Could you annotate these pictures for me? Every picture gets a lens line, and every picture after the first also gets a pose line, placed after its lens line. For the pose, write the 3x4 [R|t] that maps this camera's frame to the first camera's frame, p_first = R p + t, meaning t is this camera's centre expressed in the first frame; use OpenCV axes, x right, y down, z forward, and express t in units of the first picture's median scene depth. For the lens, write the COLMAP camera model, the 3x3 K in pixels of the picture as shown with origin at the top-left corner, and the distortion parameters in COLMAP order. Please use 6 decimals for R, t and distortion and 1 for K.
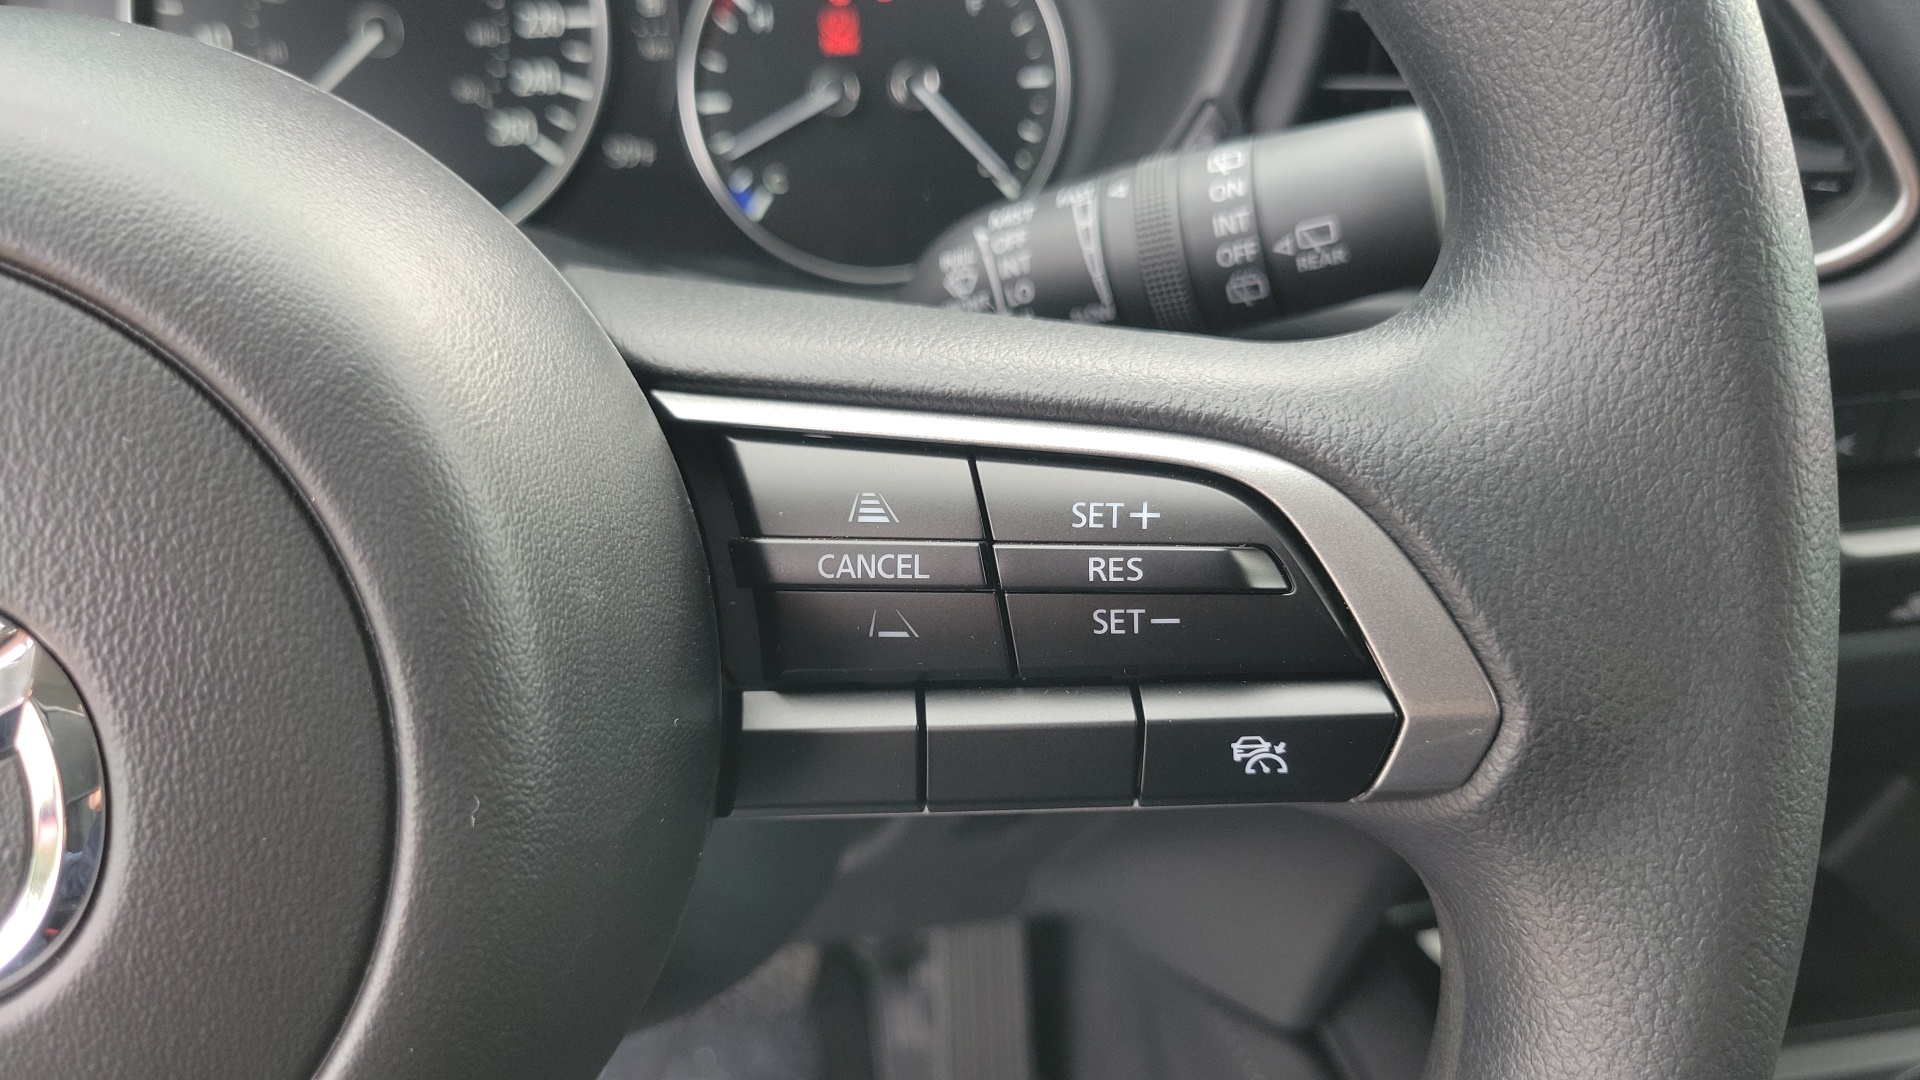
lens RADIAL K [[1516.1, 0, 960.0], [0, 1516.1, 540.0], [0, 0, 1]] dist [0.002688, -0.000088]
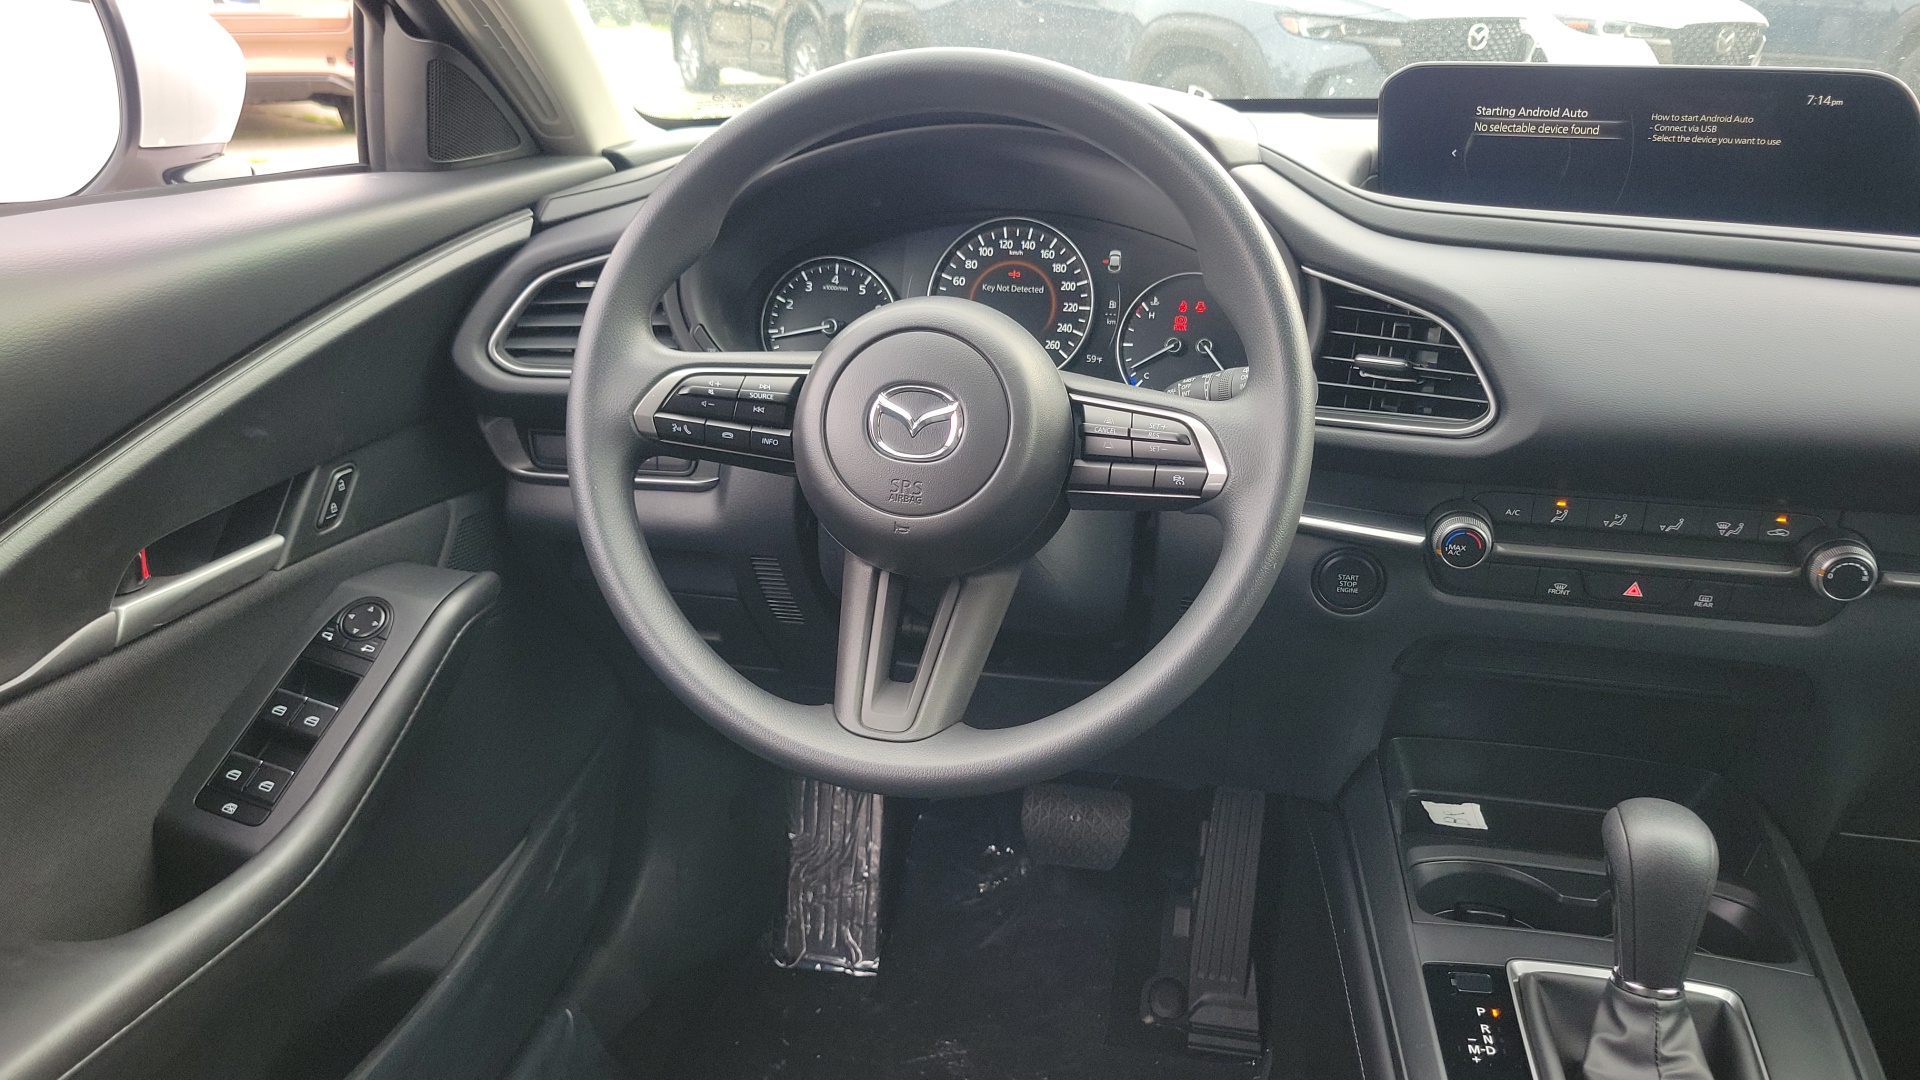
lens RADIAL K [[1415.8, 0, 956.4], [0, 1415.8, 539.3], [0, 0, 1]] dist [0.034896, -0.010746]
pose [[0.932614, 0.157028, -0.324921, 0.684009], [-0.208214, 0.969529, -0.129076, 0.695053], [0.294752, 0.188031, 0.936892, -2.197734]]
